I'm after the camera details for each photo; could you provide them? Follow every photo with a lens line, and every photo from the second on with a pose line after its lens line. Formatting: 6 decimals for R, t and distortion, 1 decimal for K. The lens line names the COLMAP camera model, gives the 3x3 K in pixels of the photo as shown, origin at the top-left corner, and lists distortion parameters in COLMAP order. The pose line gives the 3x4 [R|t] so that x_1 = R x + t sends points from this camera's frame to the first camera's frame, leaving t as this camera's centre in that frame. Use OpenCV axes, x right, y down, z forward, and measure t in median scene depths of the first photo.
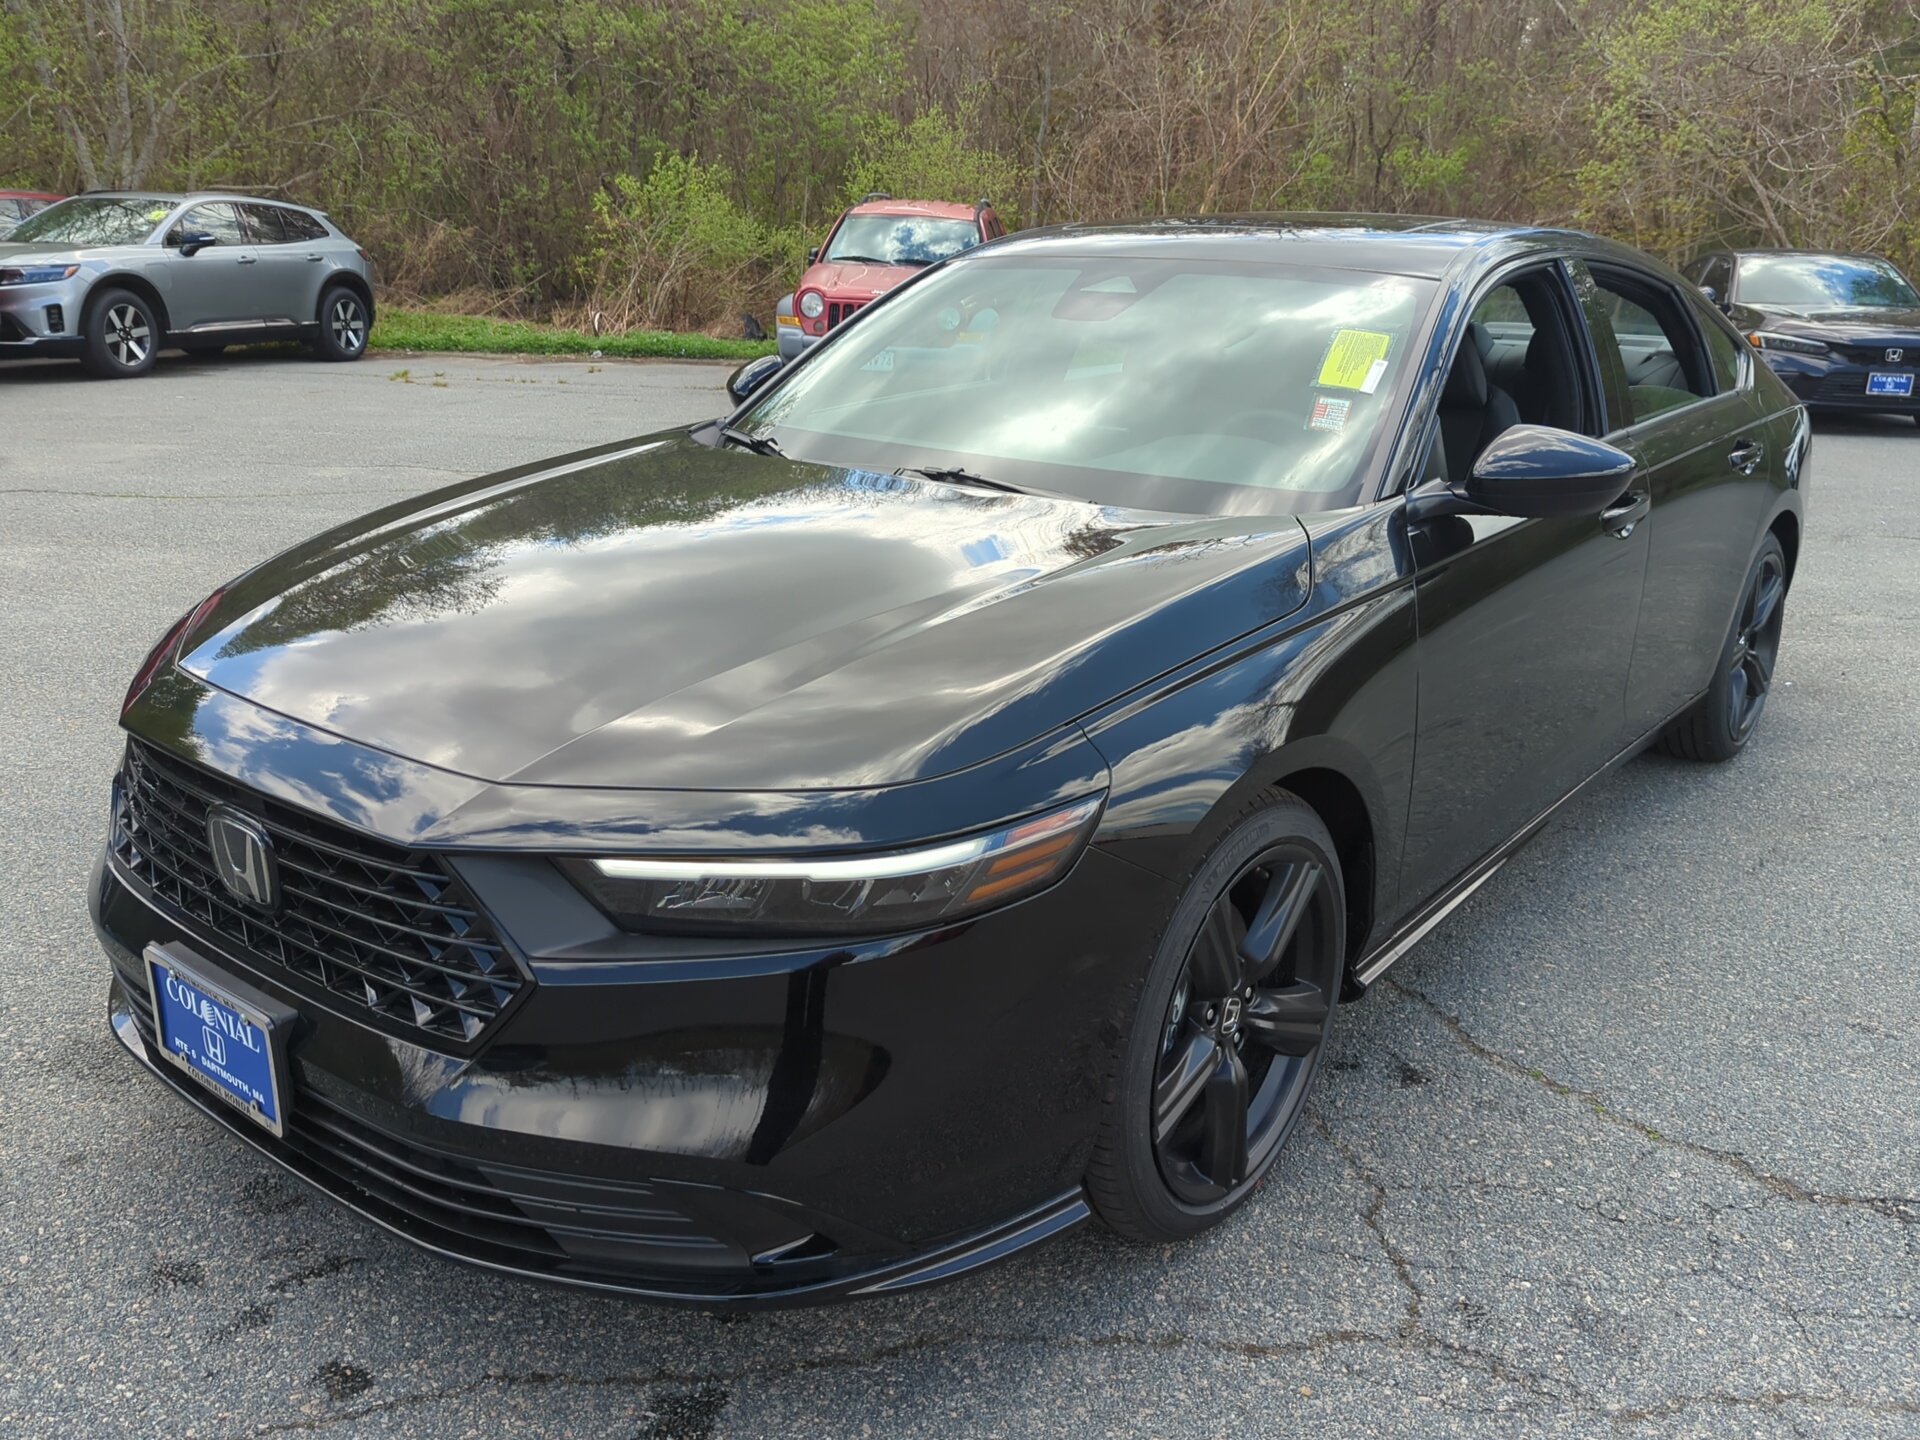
lens RADIAL K [[1550.1, 0, 973.2], [0, 1550.1, 716.5], [0, 0, 1]] dist [0.055218, -0.052275]
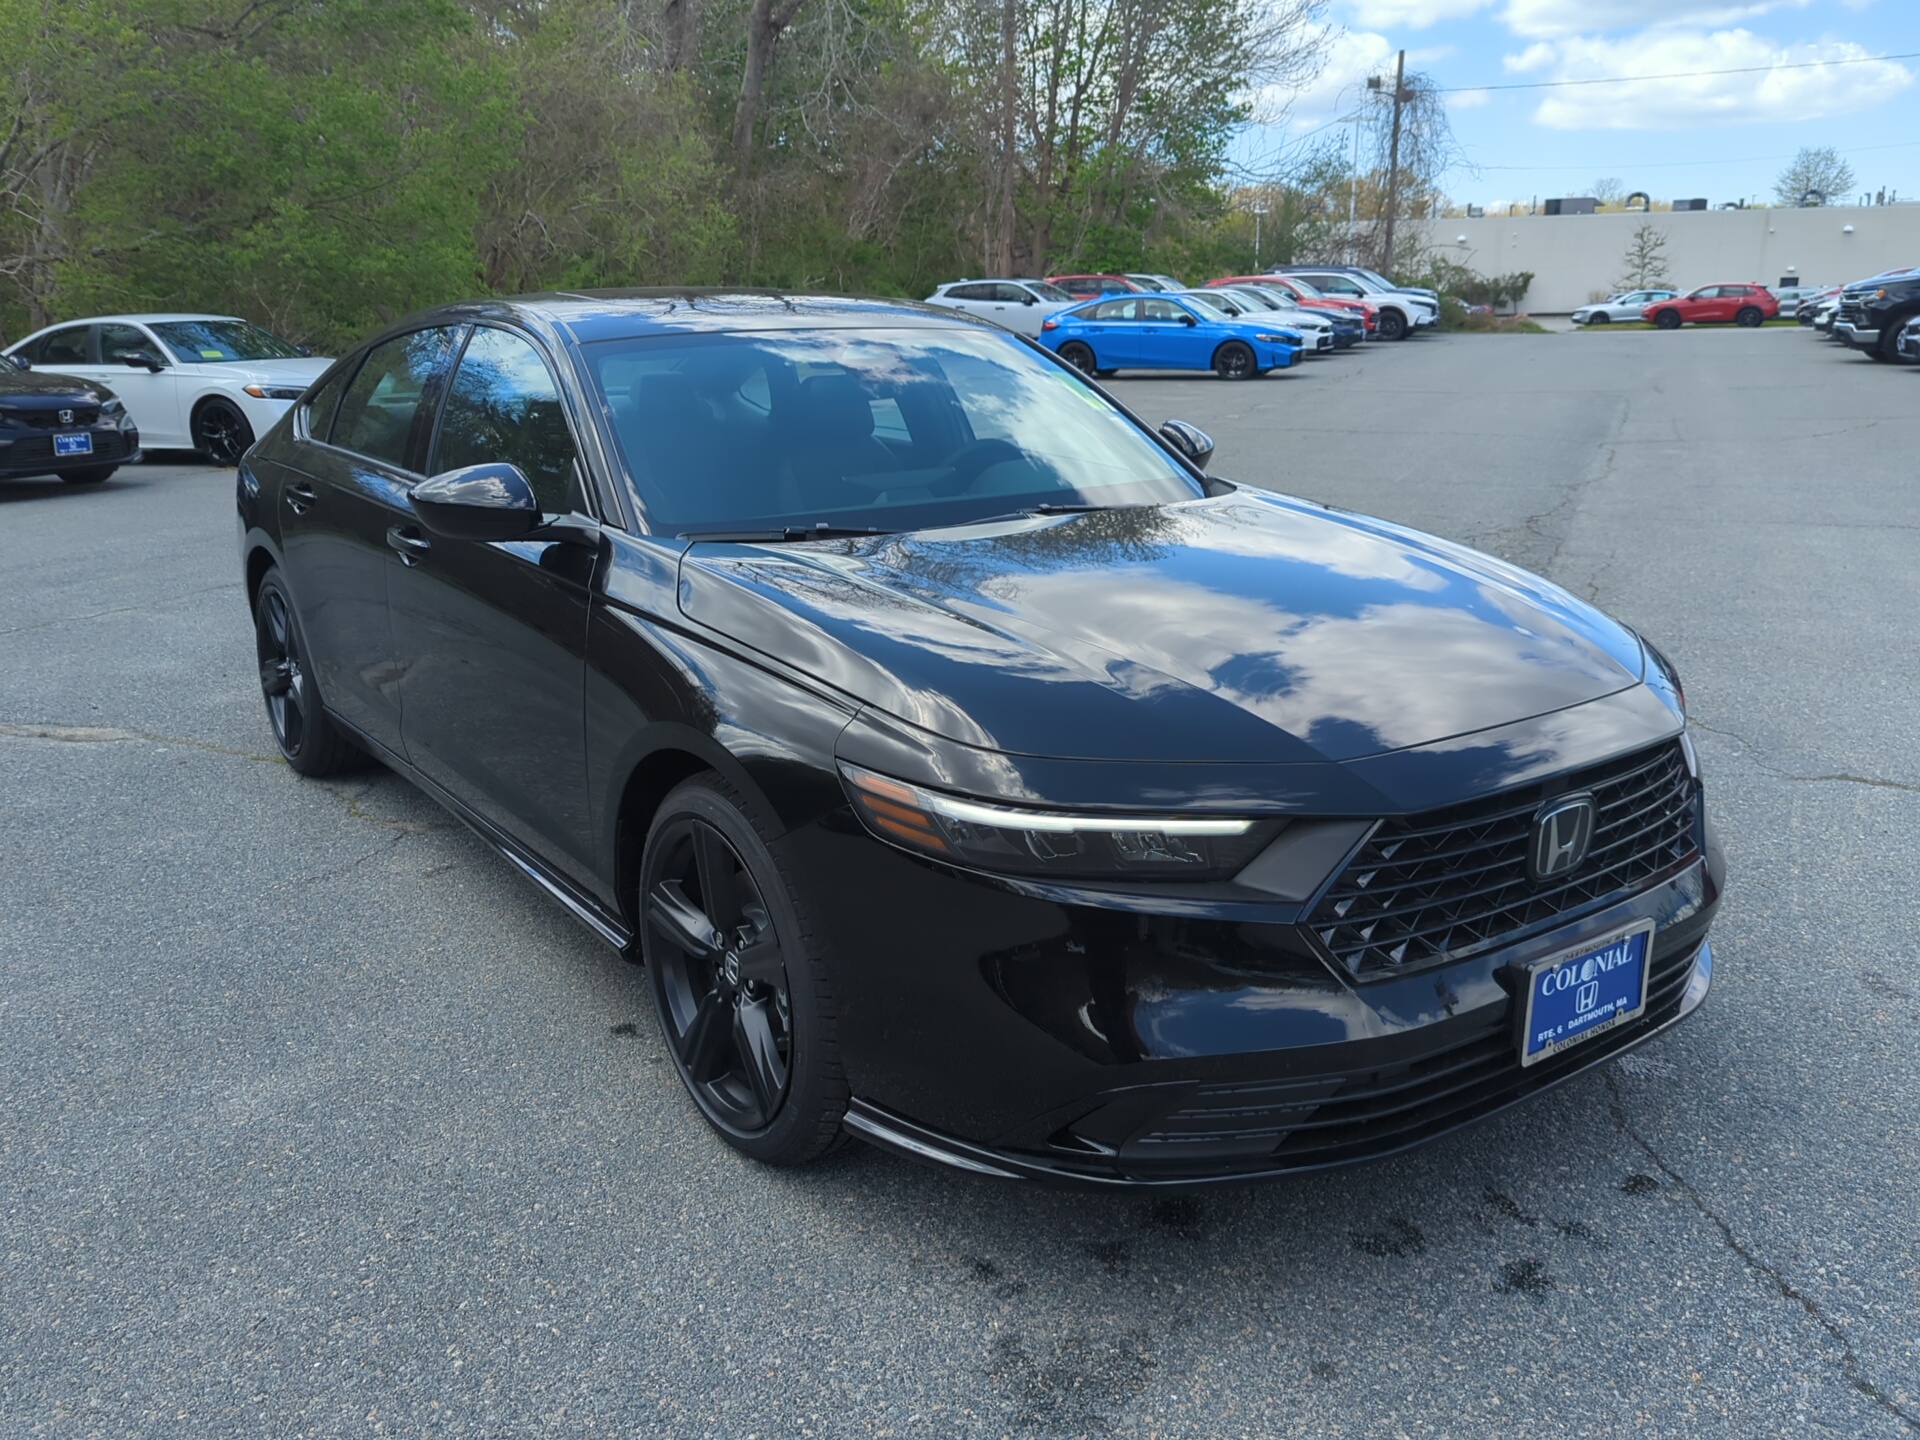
lens RADIAL K [[1557.2, 0, 959.0], [0, 1557.2, 718.0], [0, 0, 1]] dist [0.048566, -0.047358]
pose [[0.261407, -0.265819, 0.927905, -0.717835], [0.300196, 0.936045, 0.183581, -0.149788], [-0.917360, 0.230564, 0.324486, 0.438106]]
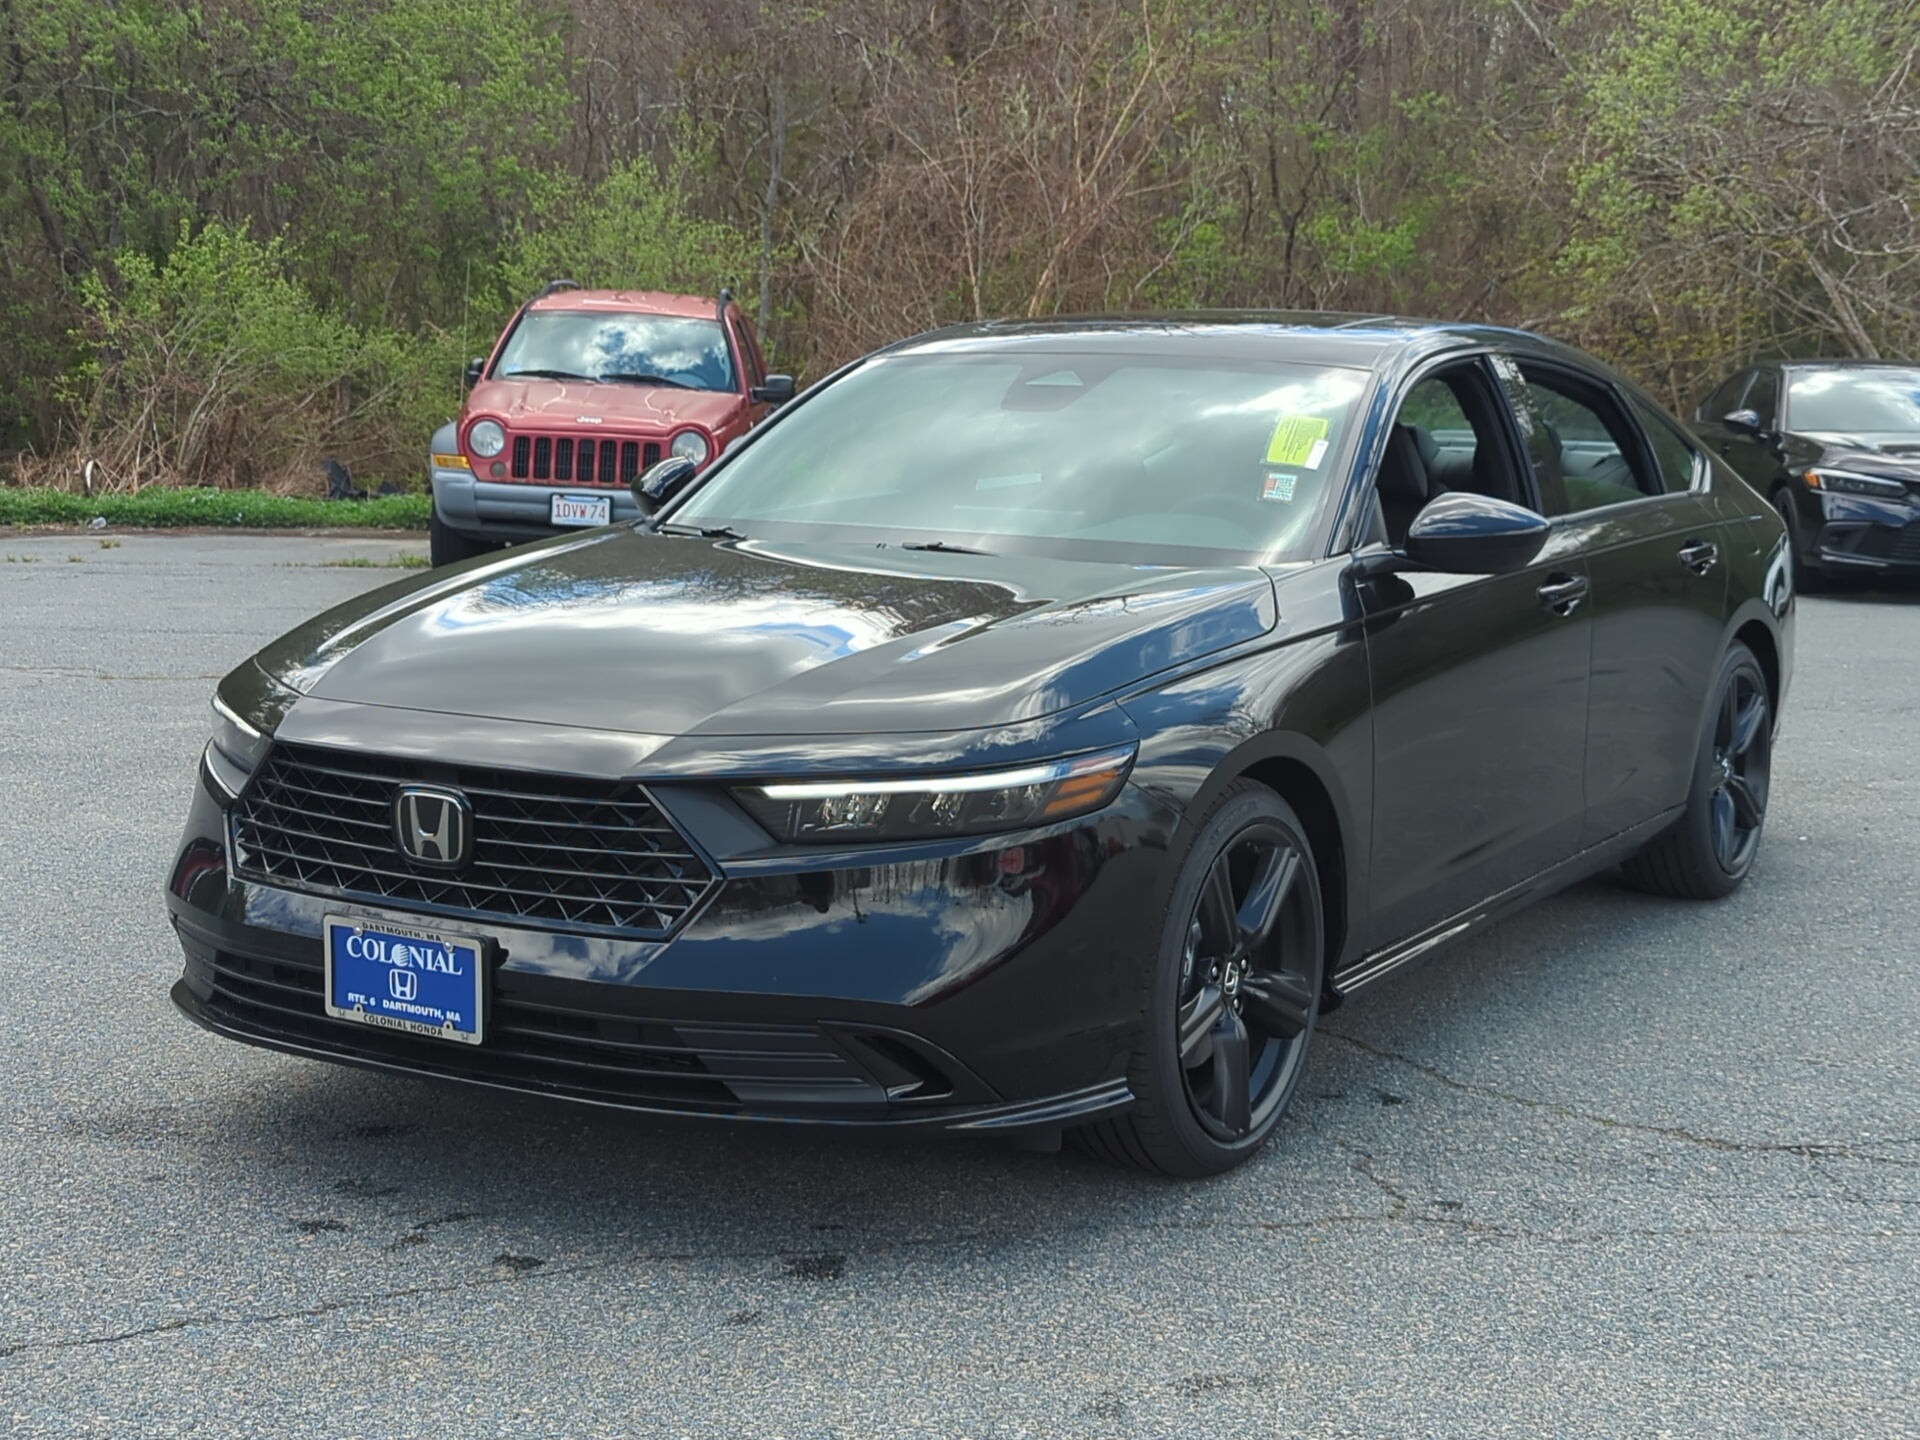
lens RADIAL K [[2737.9, 0, 966.8], [0, 2737.9, 717.0], [0, 0, 1]] dist [0.056573, 0.000000]
pose [[0.992009, -0.019500, 0.124652, -0.137813], [0.039668, 0.986087, -0.161428, 0.158951], [-0.119770, 0.165083, 0.978980, -0.493465]]
